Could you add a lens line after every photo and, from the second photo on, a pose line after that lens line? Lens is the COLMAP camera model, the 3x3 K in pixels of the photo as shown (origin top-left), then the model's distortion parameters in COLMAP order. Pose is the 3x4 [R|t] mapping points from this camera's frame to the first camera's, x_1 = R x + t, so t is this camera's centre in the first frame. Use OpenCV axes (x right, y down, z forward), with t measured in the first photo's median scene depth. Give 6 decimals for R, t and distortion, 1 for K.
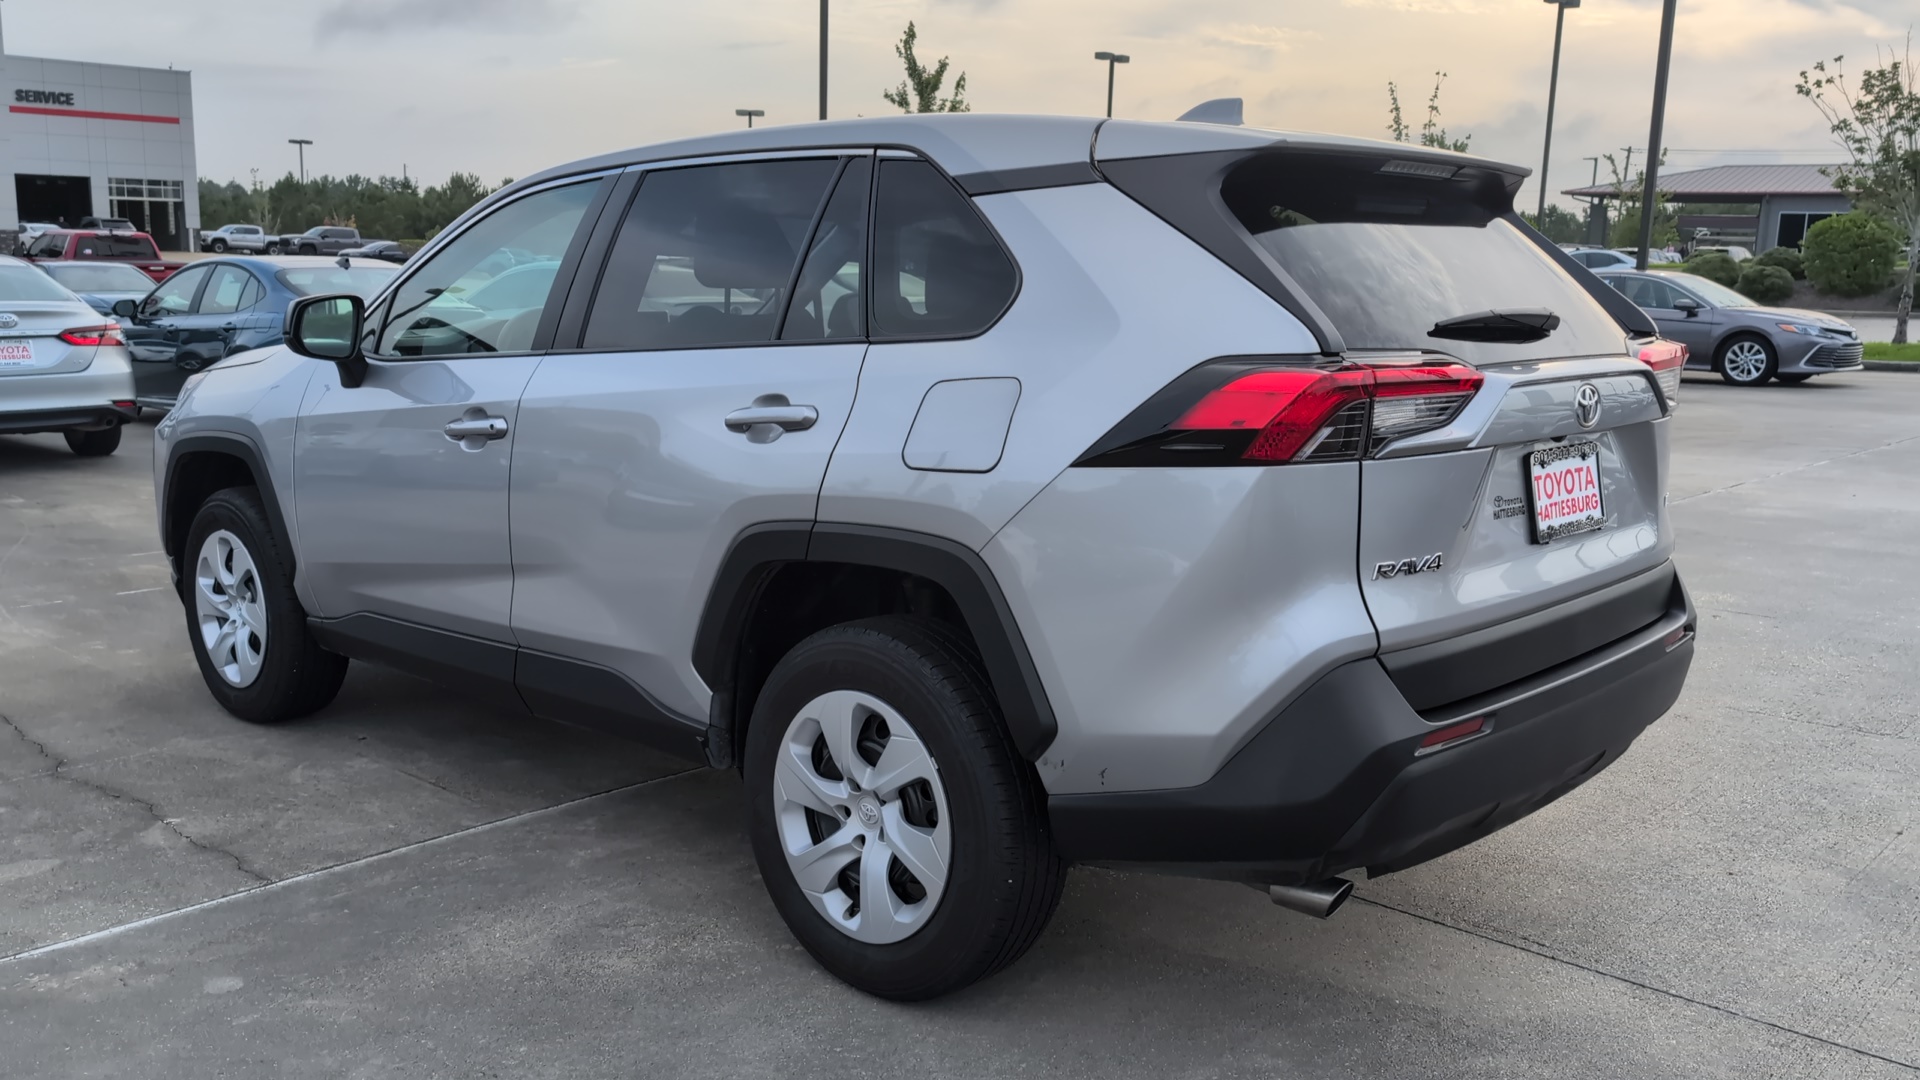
lens RADIAL K [[1639.0, 0, 956.1], [0, 1639.0, 515.2], [0, 0, 1]] dist [0.005709, 0.013392]
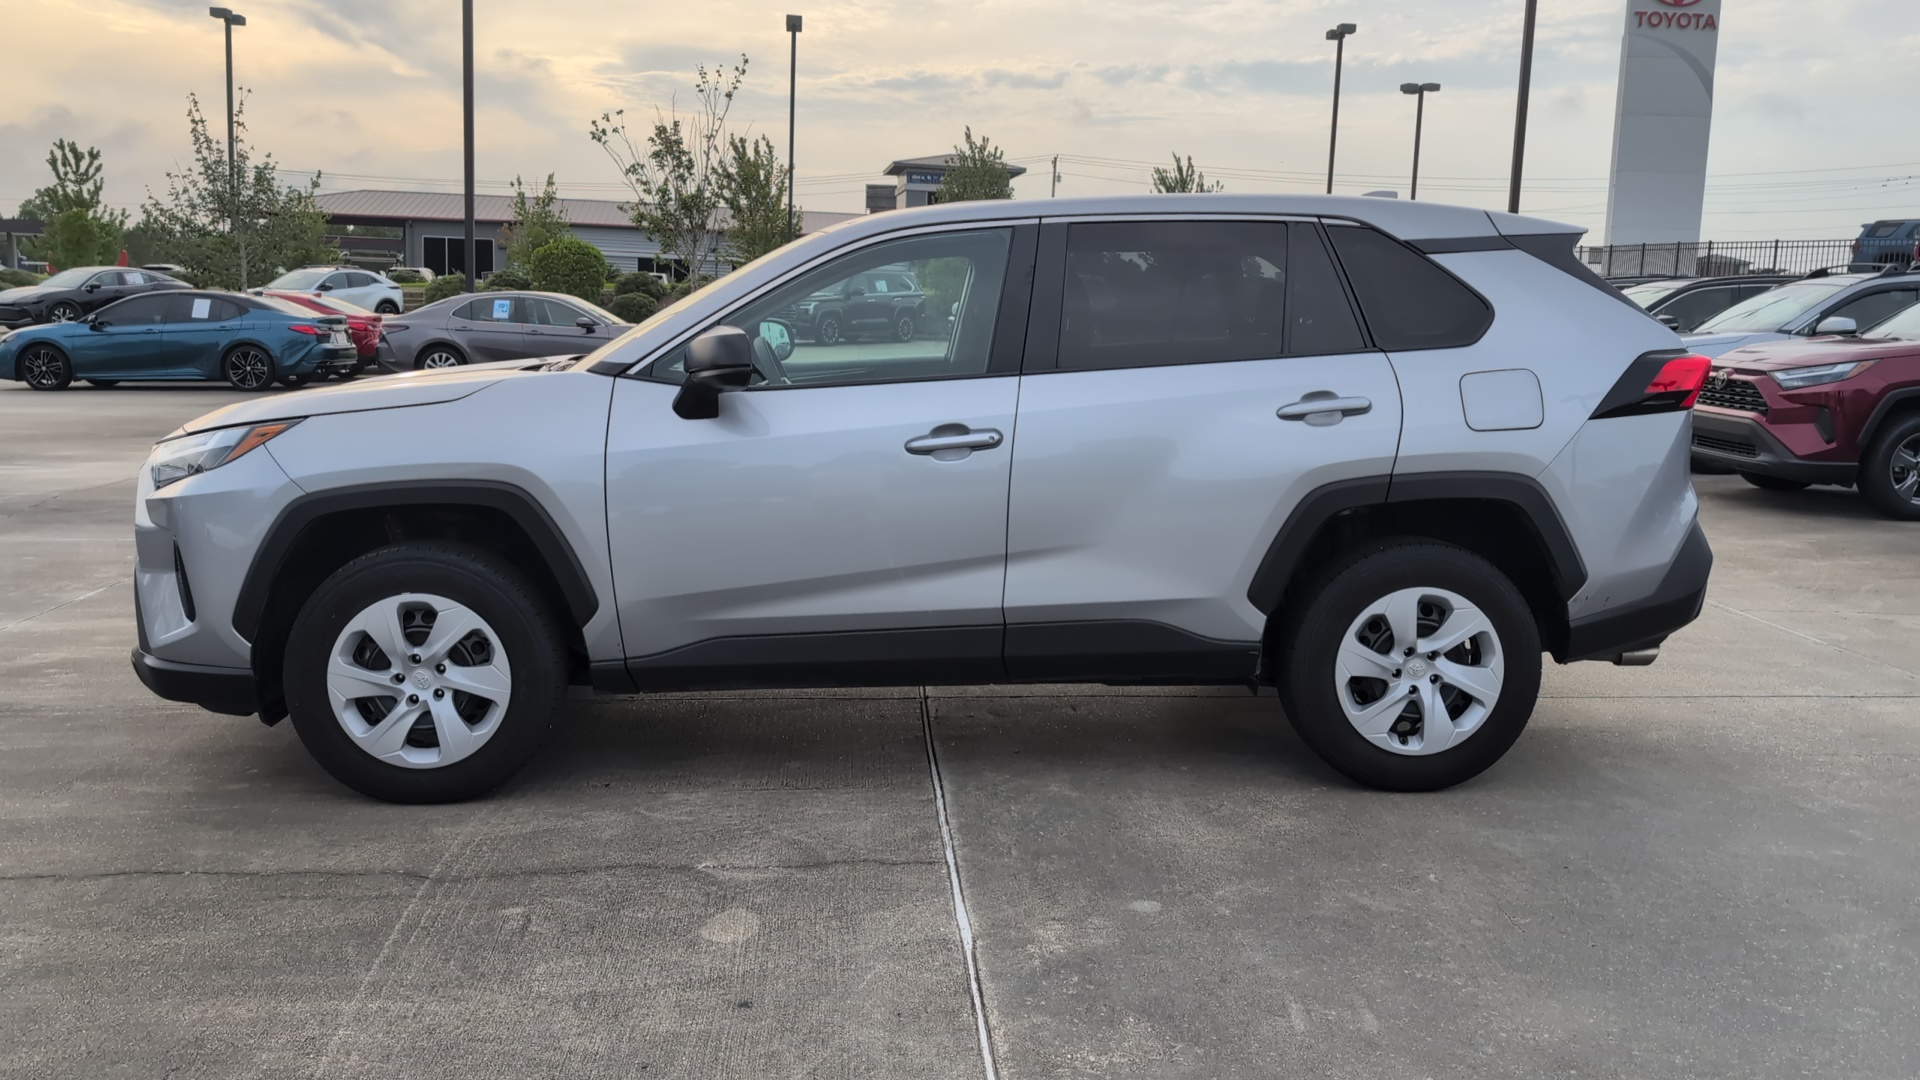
lens RADIAL K [[1623.0, 0, 966.7], [0, 1623.0, 513.6], [0, 0, 1]] dist [0.070405, -0.087572]
pose [[0.678887, -0.097421, 0.727751, -1.127715], [0.105521, 0.993815, 0.034602, -0.041814], [-0.726620, 0.053303, 0.684968, 0.224897]]
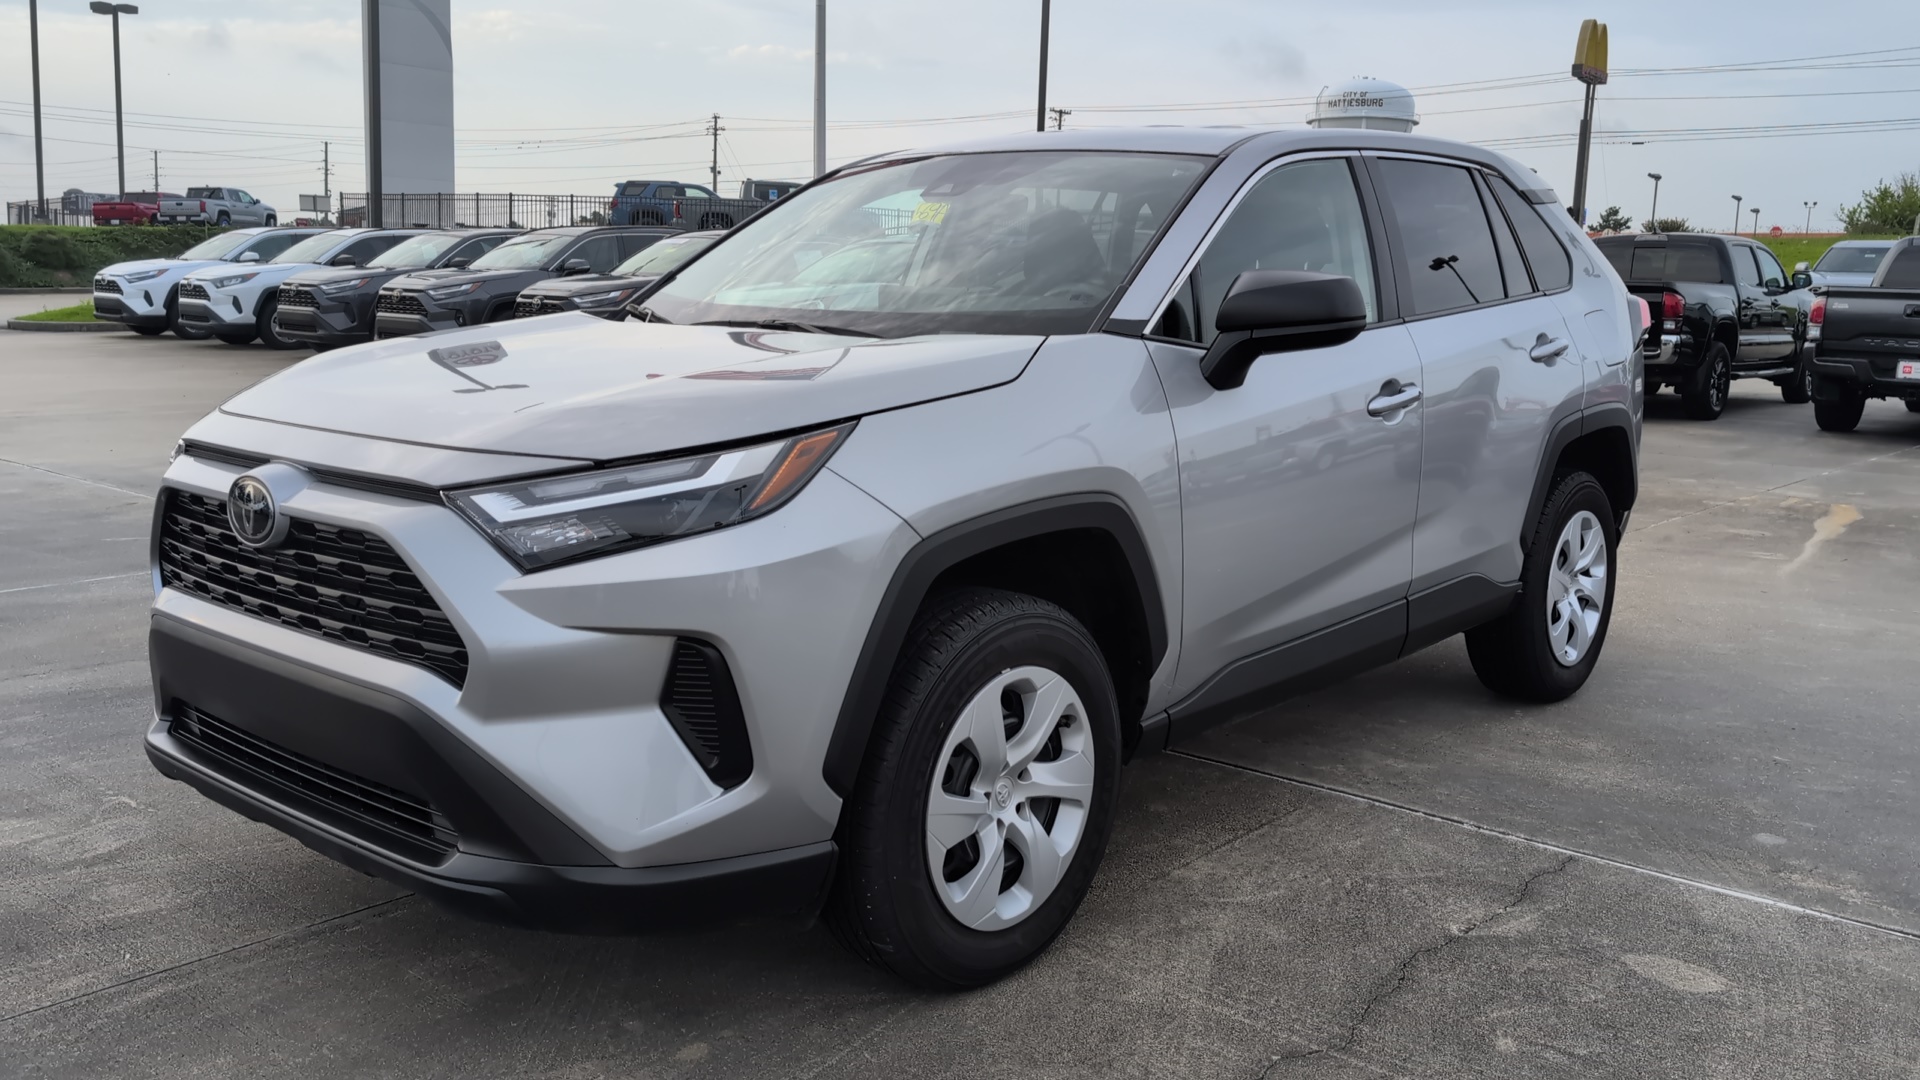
lens RADIAL K [[1627.2, 0, 983.1], [0, 1627.2, 453.0], [0, 0, 1]] dist [0.014349, -0.003568]
pose [[-0.049013, -0.122363, 0.991274, -1.307609], [0.126486, 0.983717, 0.127684, -0.185140], [-0.990757, 0.131640, -0.032738, 1.306061]]
